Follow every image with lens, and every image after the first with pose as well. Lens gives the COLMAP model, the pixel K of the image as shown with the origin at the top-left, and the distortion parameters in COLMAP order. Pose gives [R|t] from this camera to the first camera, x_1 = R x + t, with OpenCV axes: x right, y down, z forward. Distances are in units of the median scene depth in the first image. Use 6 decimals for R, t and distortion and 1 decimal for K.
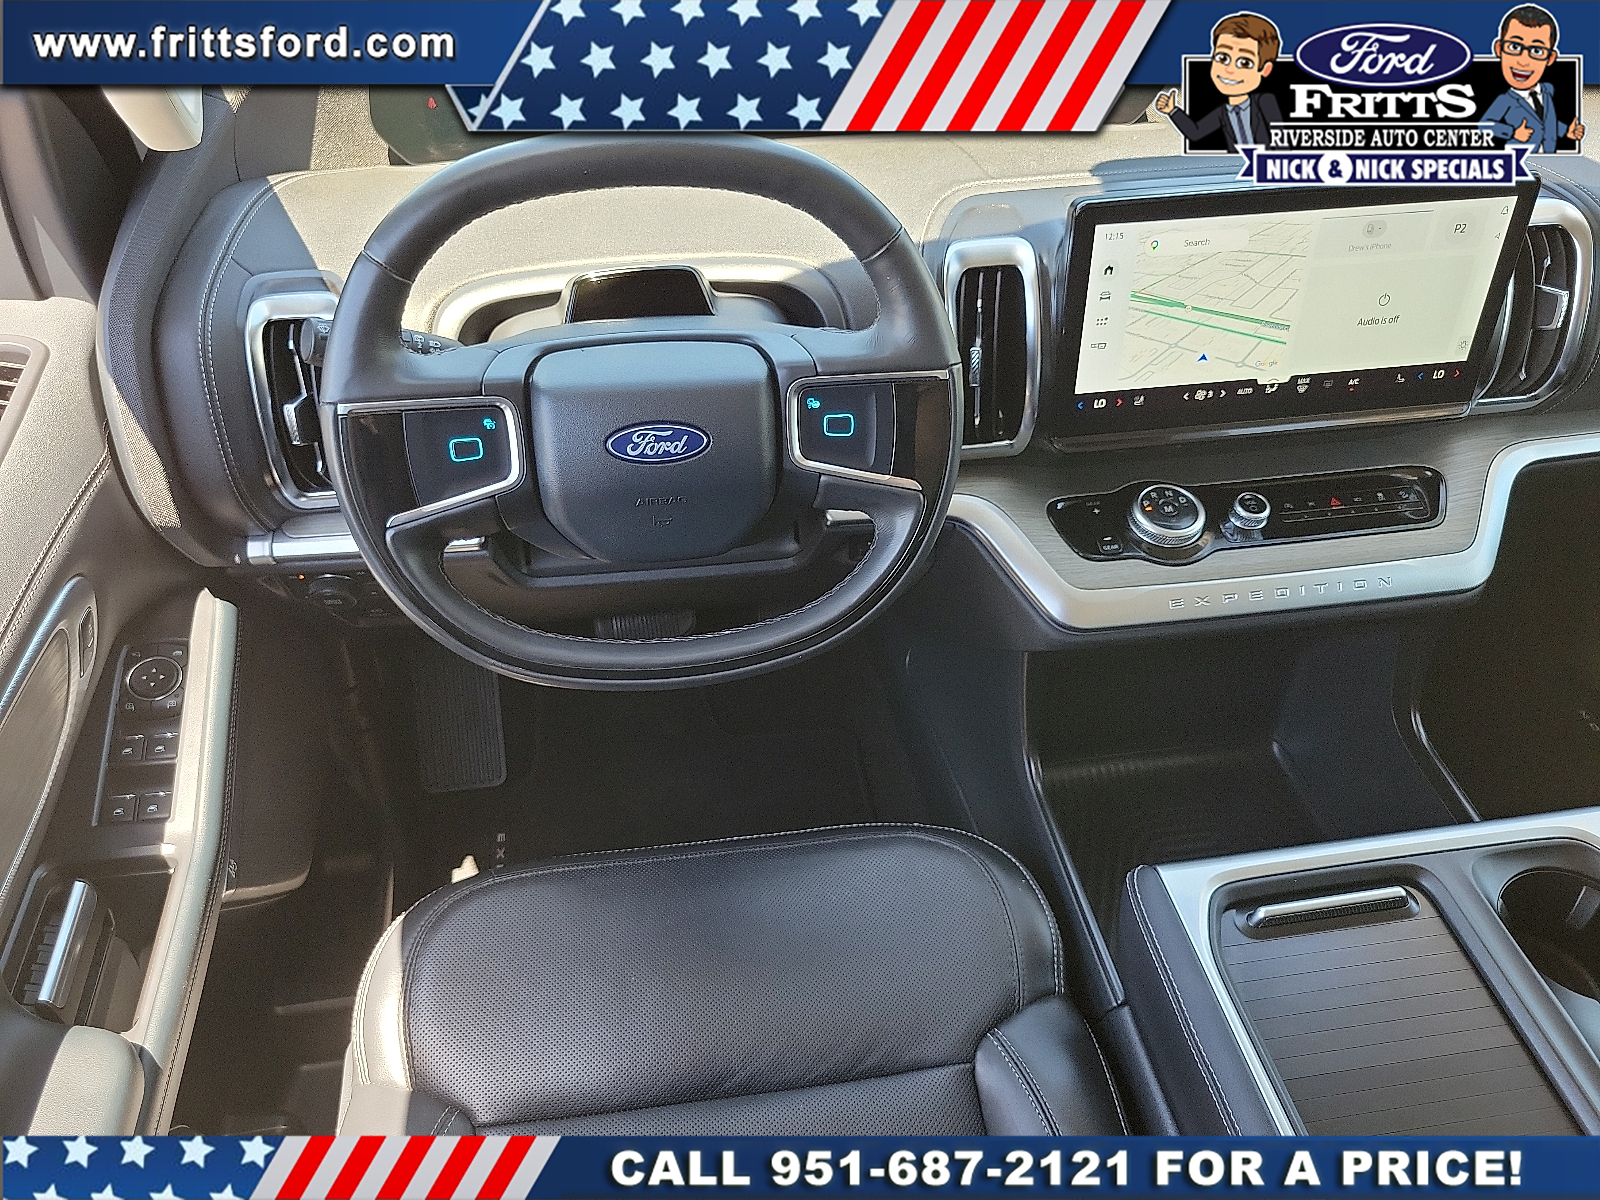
lens RADIAL K [[1235.4, 0, 796.7], [0, 1235.4, 592.0], [0, 0, 1]] dist [0.025621, -0.004528]
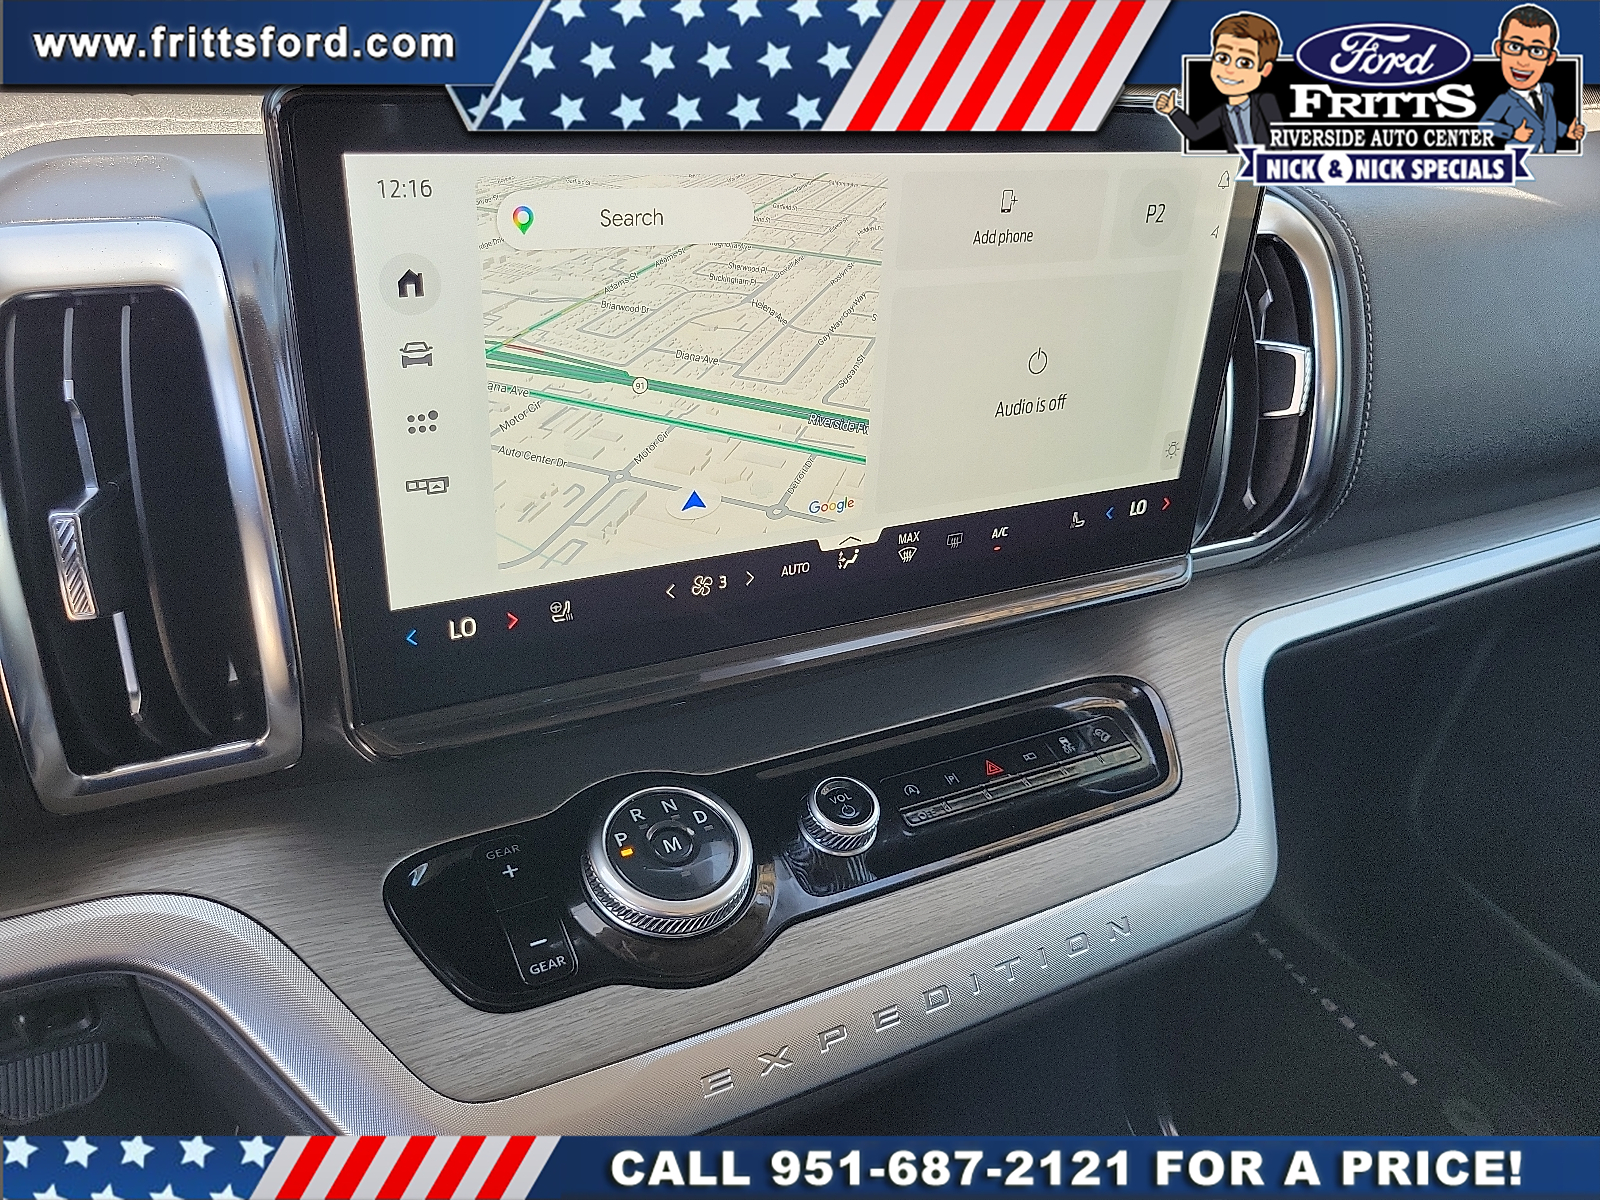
lens RADIAL K [[1235.4, 0, 797.0], [0, 1235.4, 601.7], [0, 0, 1]] dist [0.025621, -0.004528]
pose [[0.937419, -0.092483, 0.335696, 0.213251], [0.139193, 0.983232, -0.117817, -0.098812], [-0.319171, 0.157170, 0.934573, 0.590932]]
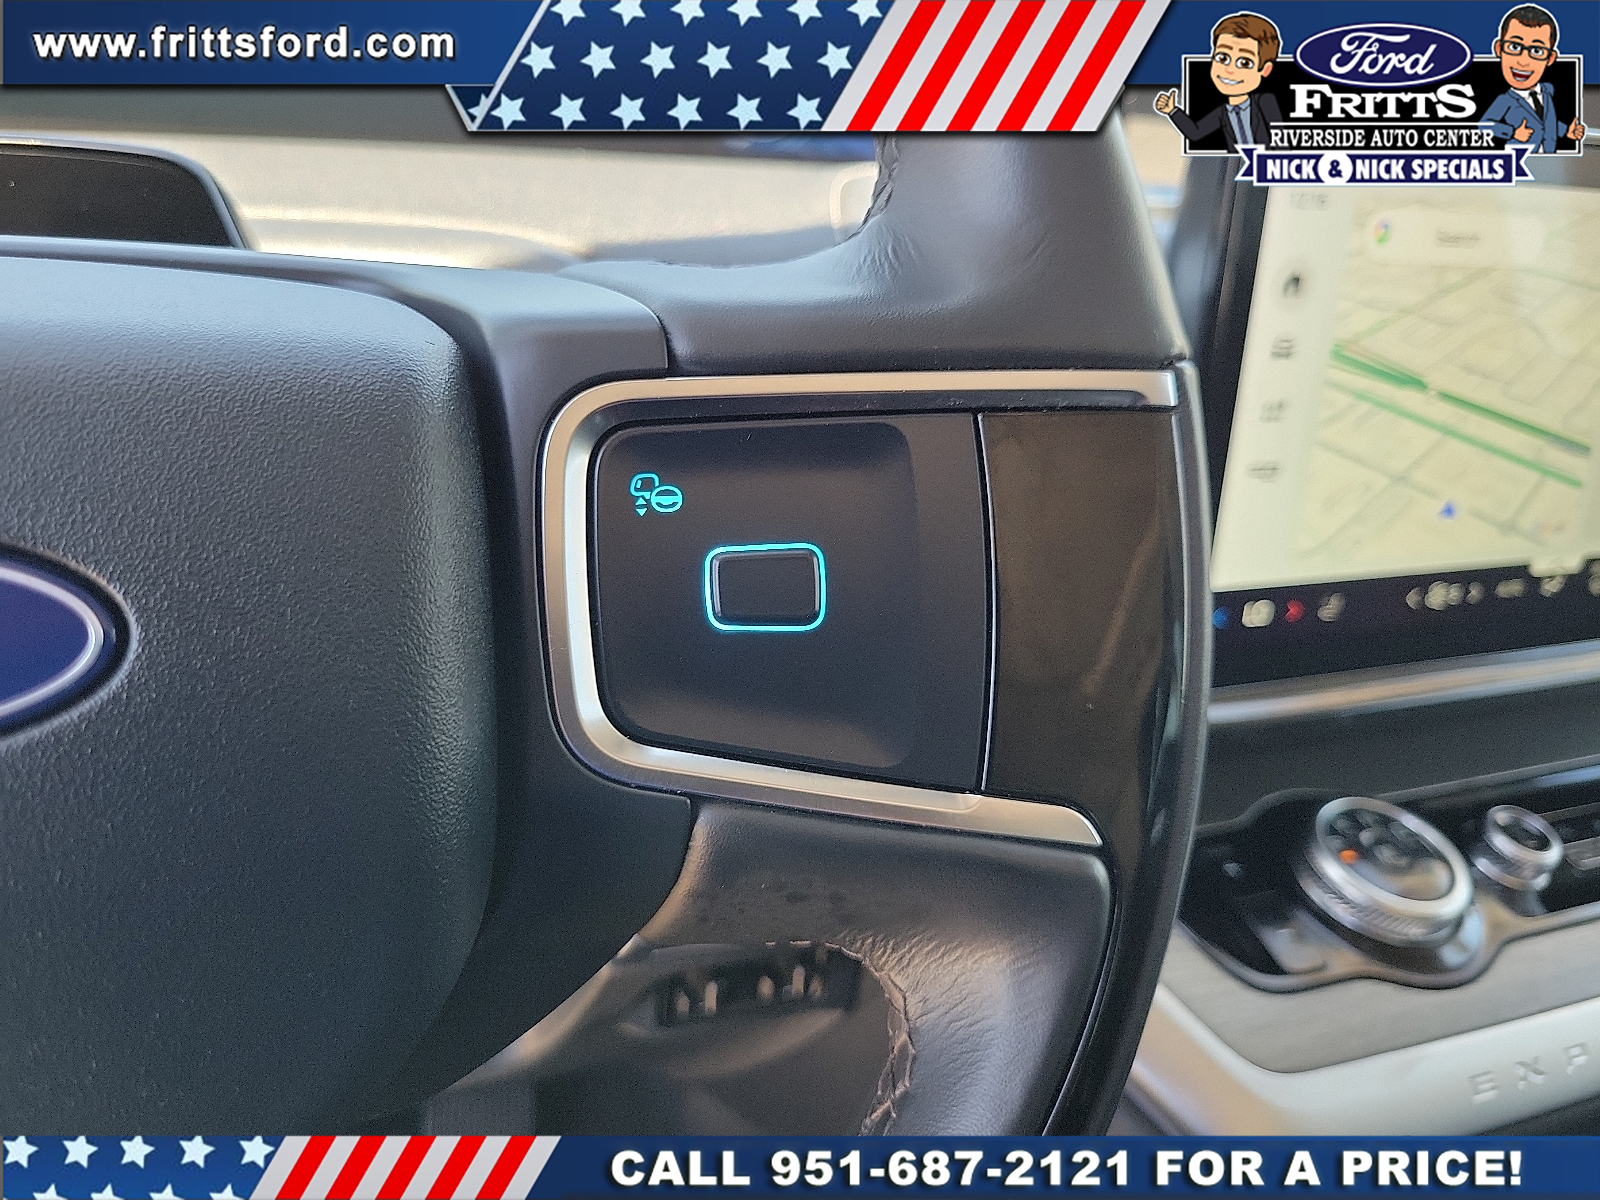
lens RADIAL K [[1235.4, 0, 795.3], [0, 1235.4, 595.2], [0, 0, 1]] dist [0.025621, -0.004528]
pose [[0.966979, -0.011295, 0.254605, -0.017274], [0.081905, 0.959794, -0.268490, -0.057066], [-0.241335, 0.280478, 0.929026, 0.641740]]
